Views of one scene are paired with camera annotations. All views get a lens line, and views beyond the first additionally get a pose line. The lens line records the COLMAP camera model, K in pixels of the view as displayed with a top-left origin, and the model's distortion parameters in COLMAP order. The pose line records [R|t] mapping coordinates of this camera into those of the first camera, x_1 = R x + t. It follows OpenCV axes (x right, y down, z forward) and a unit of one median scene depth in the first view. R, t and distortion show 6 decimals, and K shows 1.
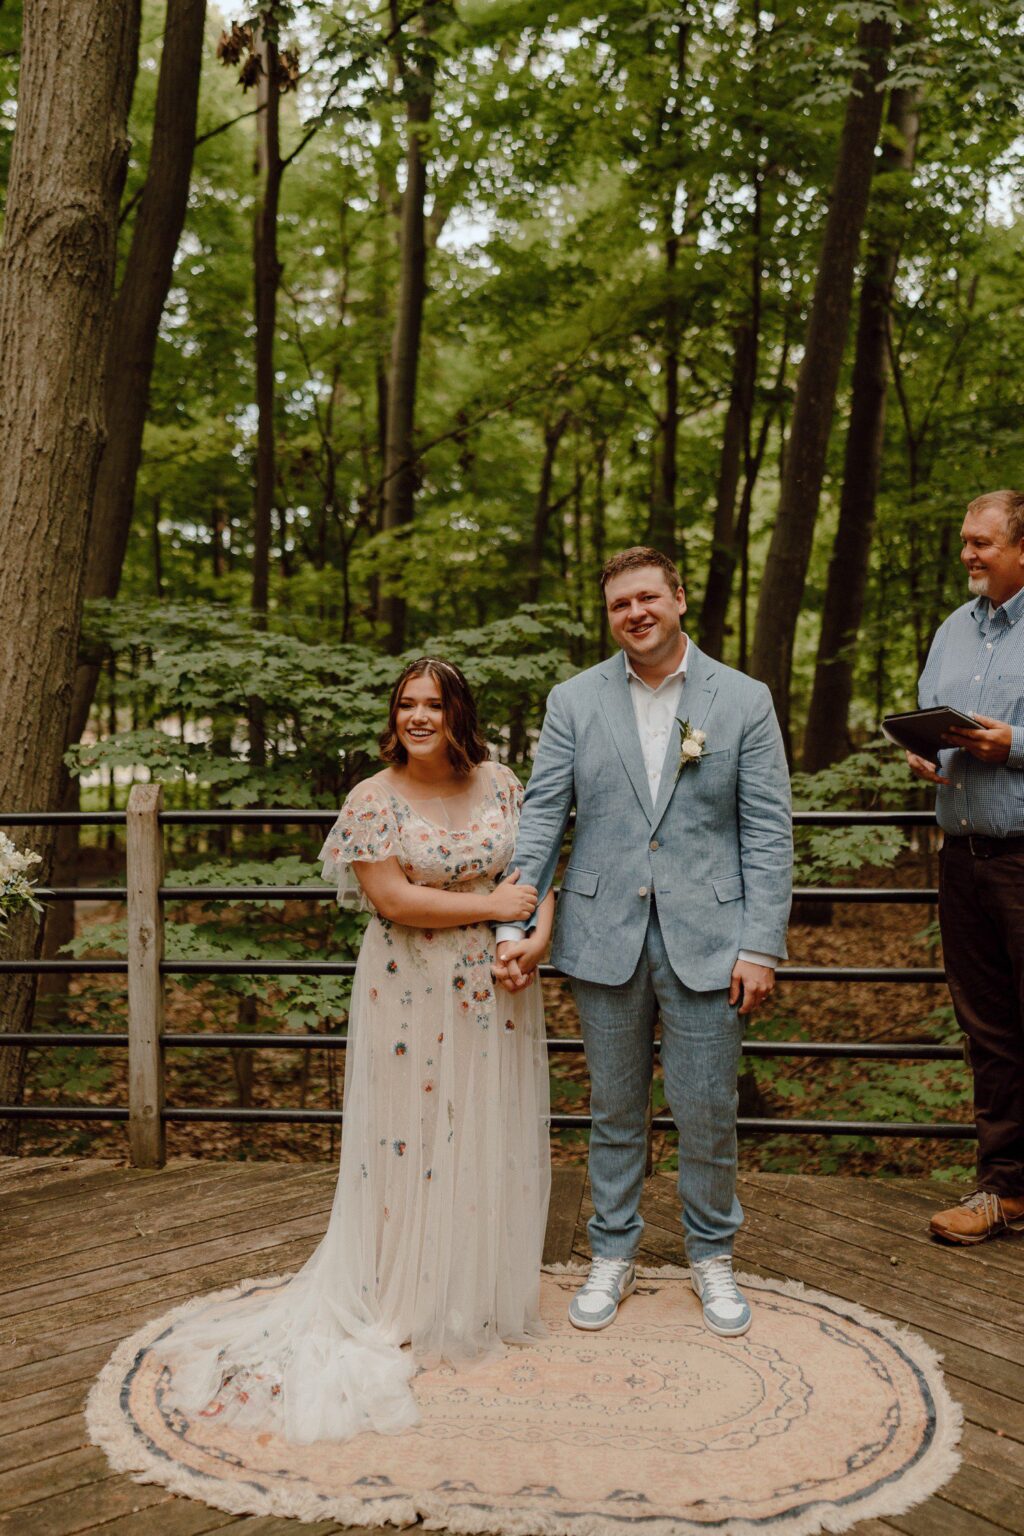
lens RADIAL K [[1572.0, 0, 479.4], [0, 1572.0, 718.4], [0, 0, 1]] dist [-0.007485, -0.024877]
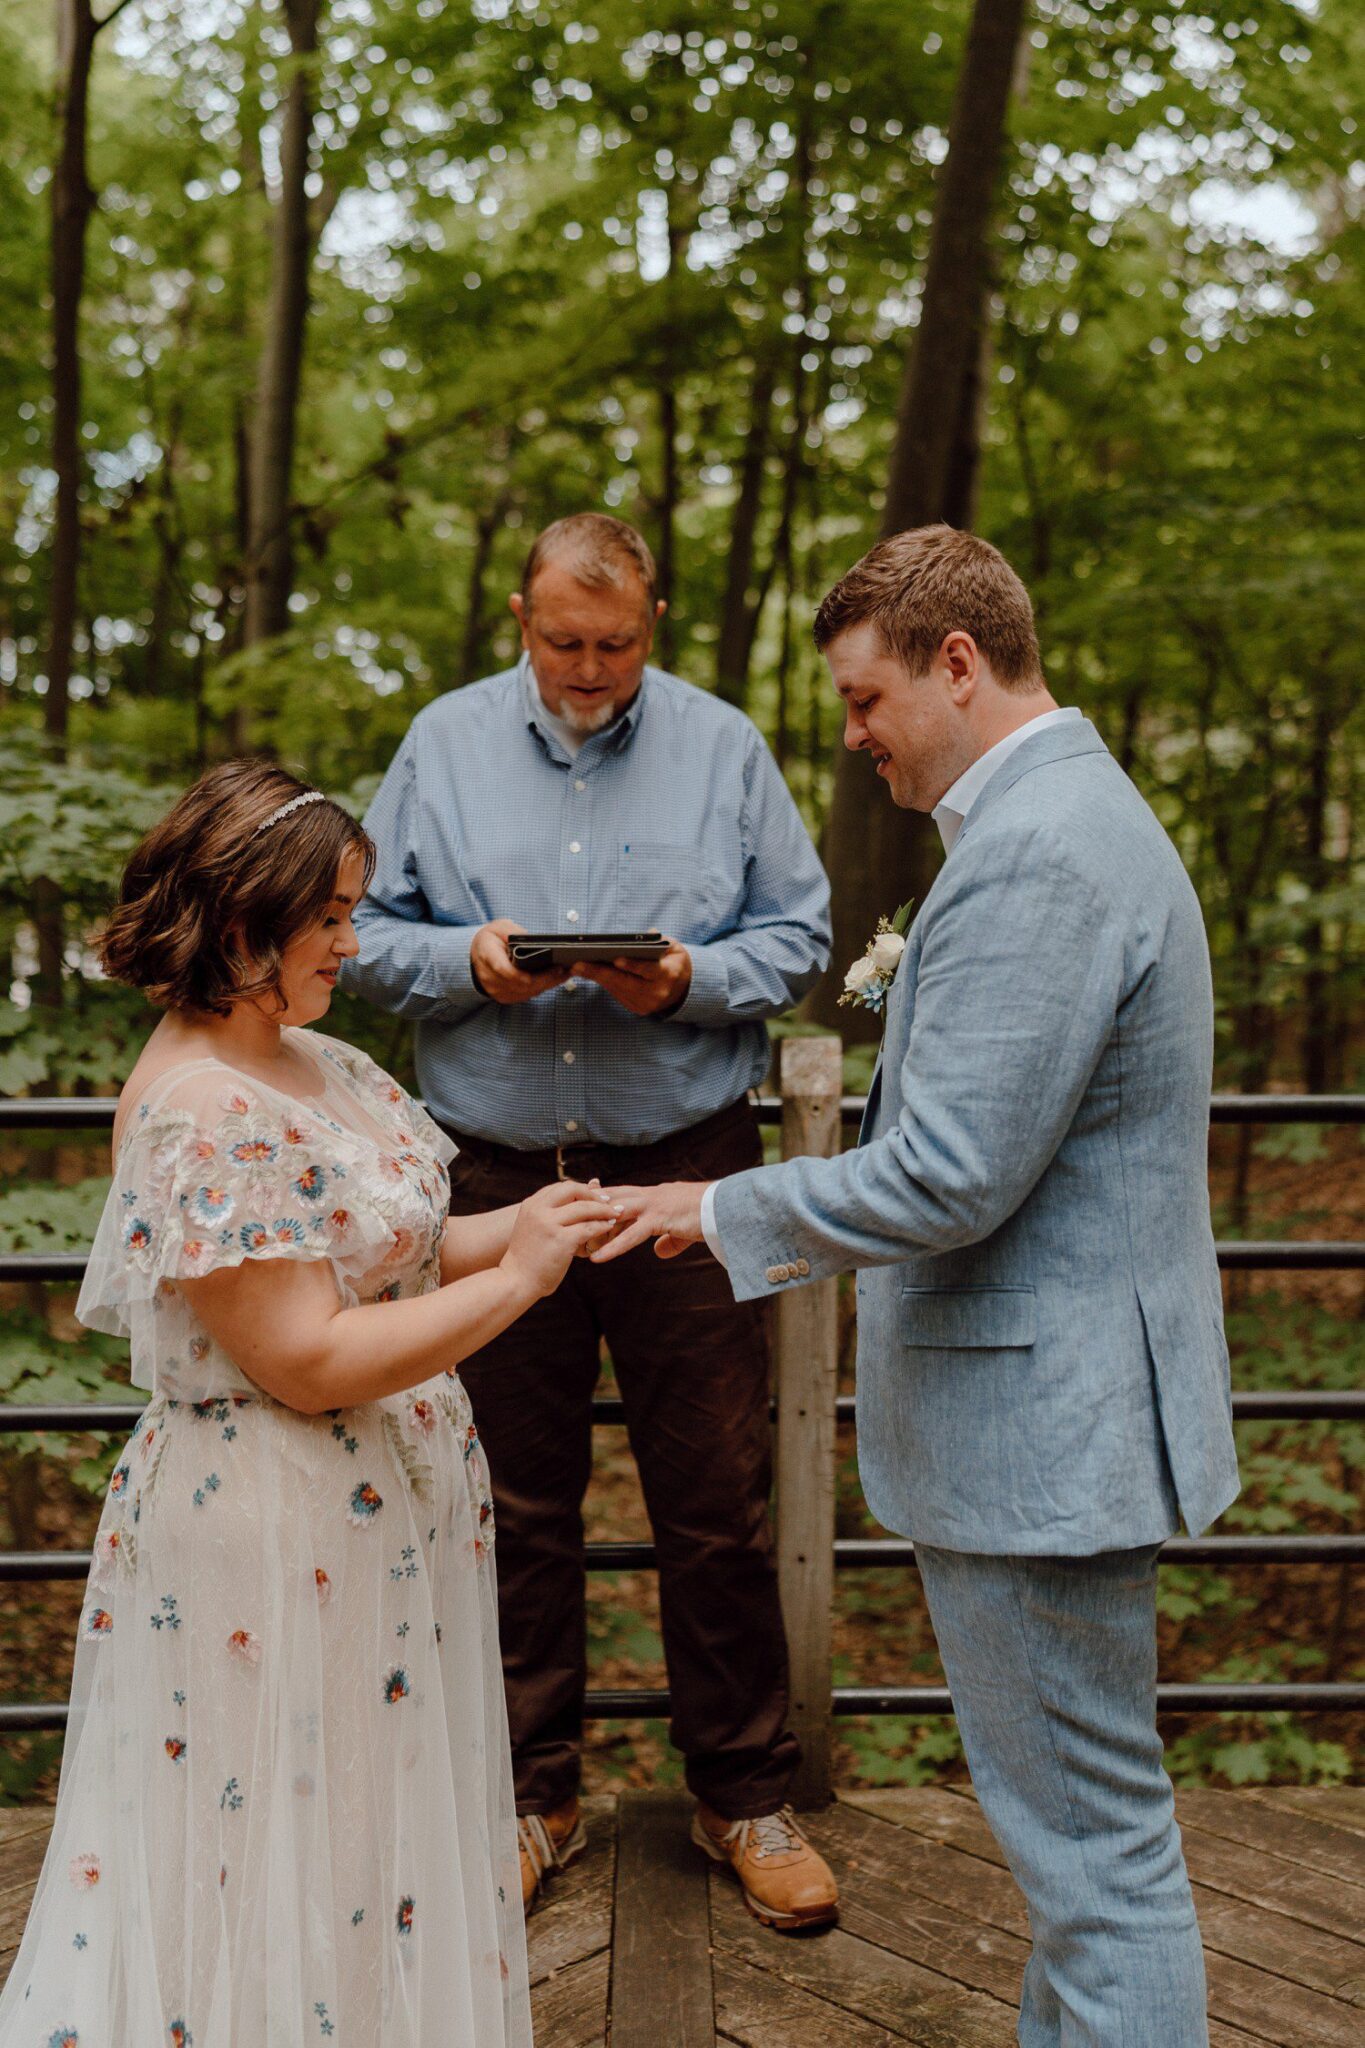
lens RADIAL K [[2059.1, 0, 681.9], [0, 2059.1, 930.5], [0, 0, 1]] dist [0.000671, -0.002903]
pose [[0.987878, 0.006081, 0.155113, -0.034981], [-0.005975, 0.999981, -0.001144, 0.003581], [-0.155117, 0.000203, 0.987896, 0.265285]]
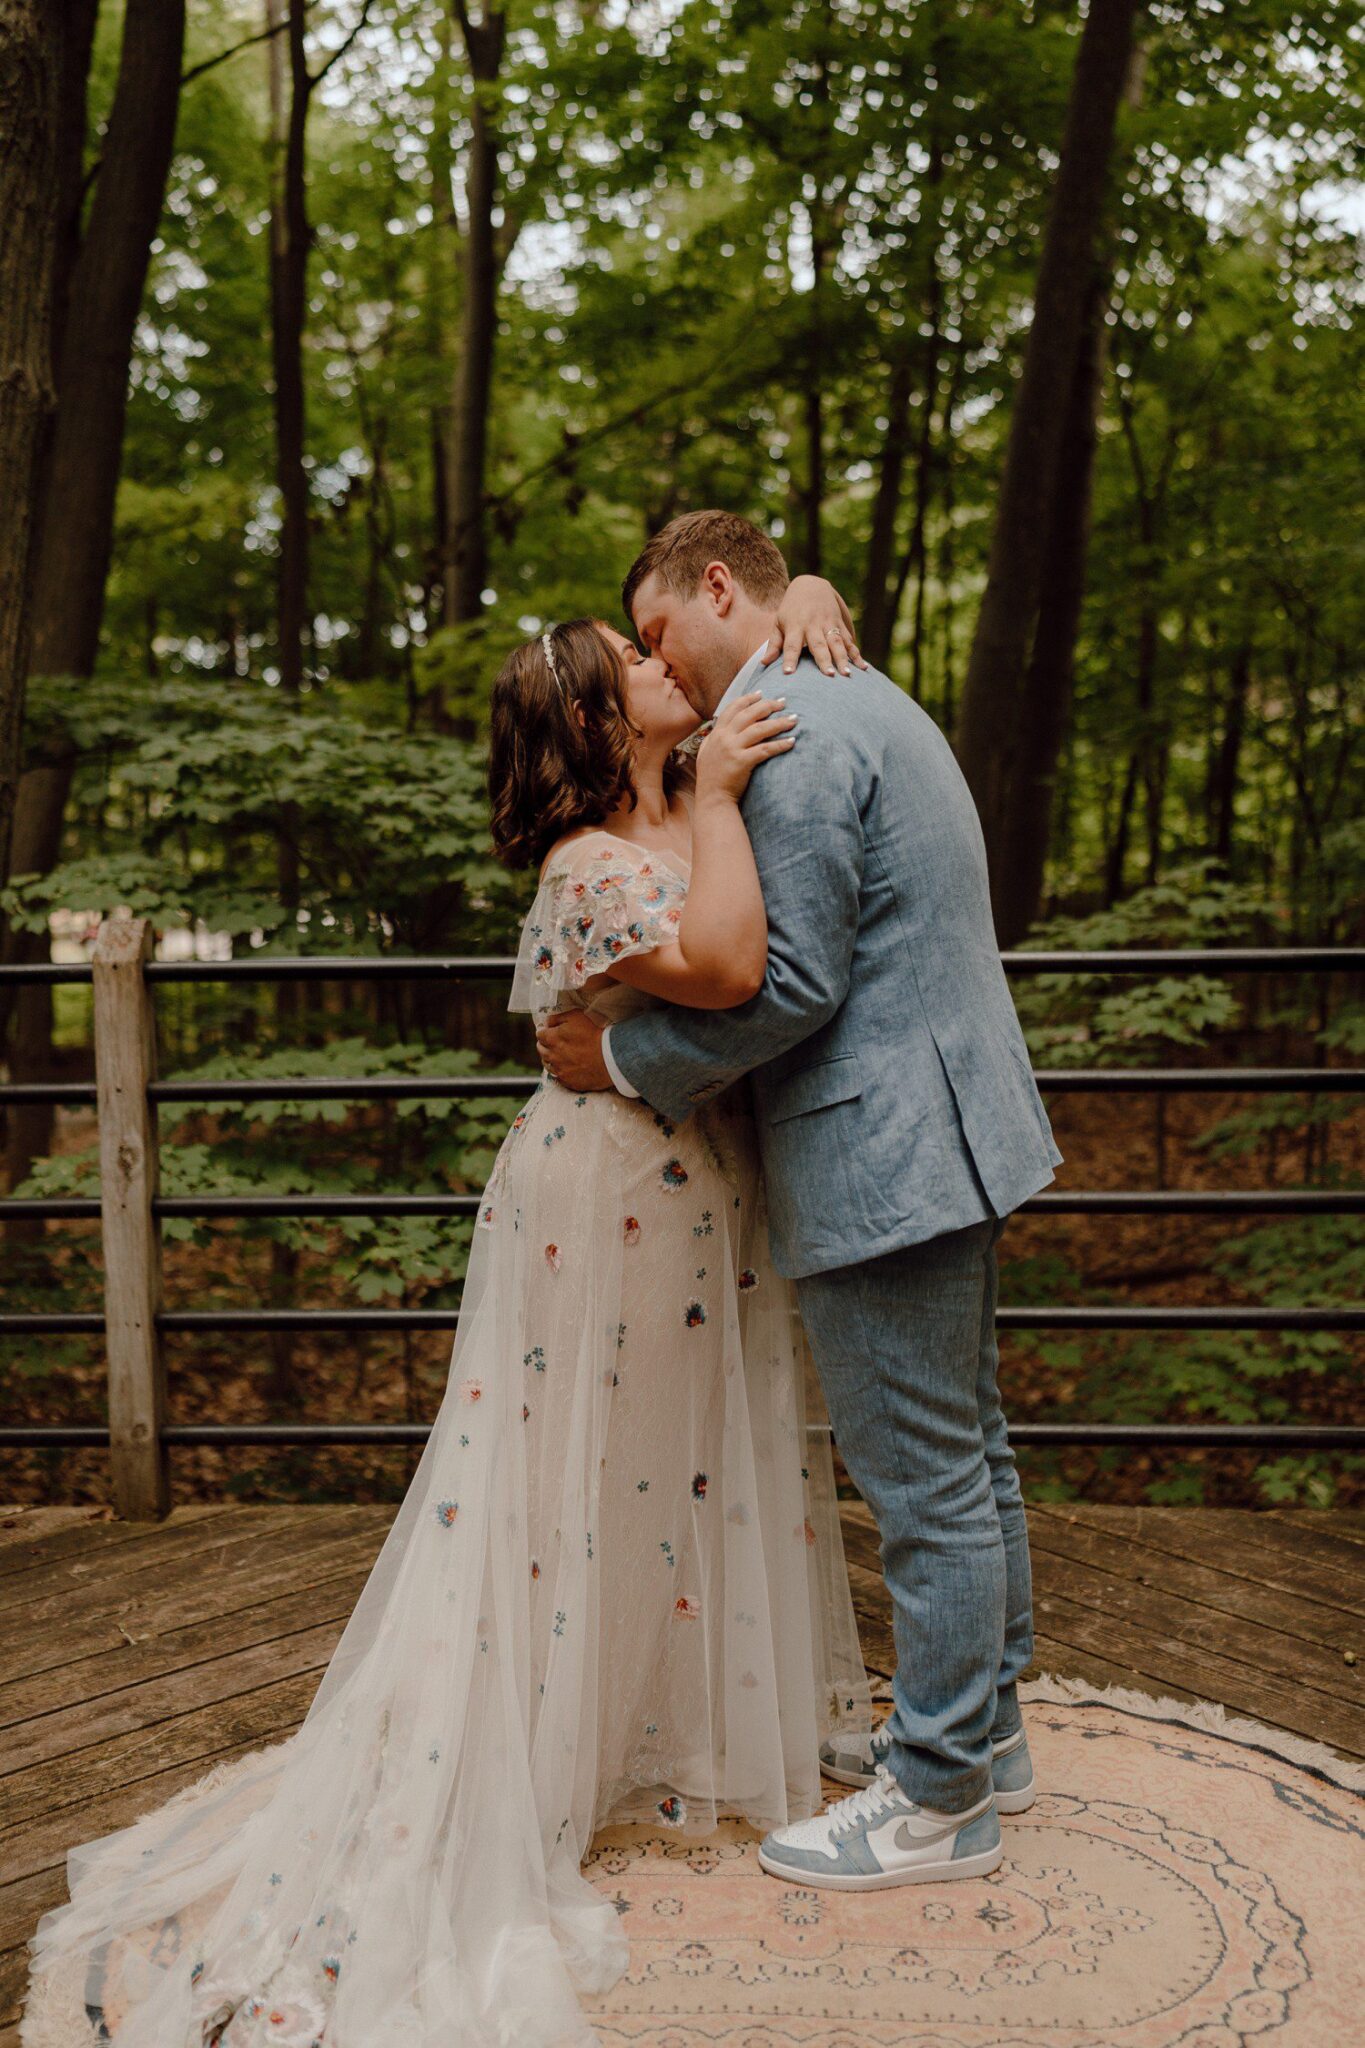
lens RADIAL K [[1834.3, 0, 682.5], [0, 1834.3, 1024.0], [0, 0, 1]] dist [-0.000798, 0.001143]
pose [[0.997285, -0.009745, 0.072992, -0.035599], [0.004603, 0.997516, 0.070294, 0.026719], [-0.073496, -0.069767, 0.994852, 0.206356]]
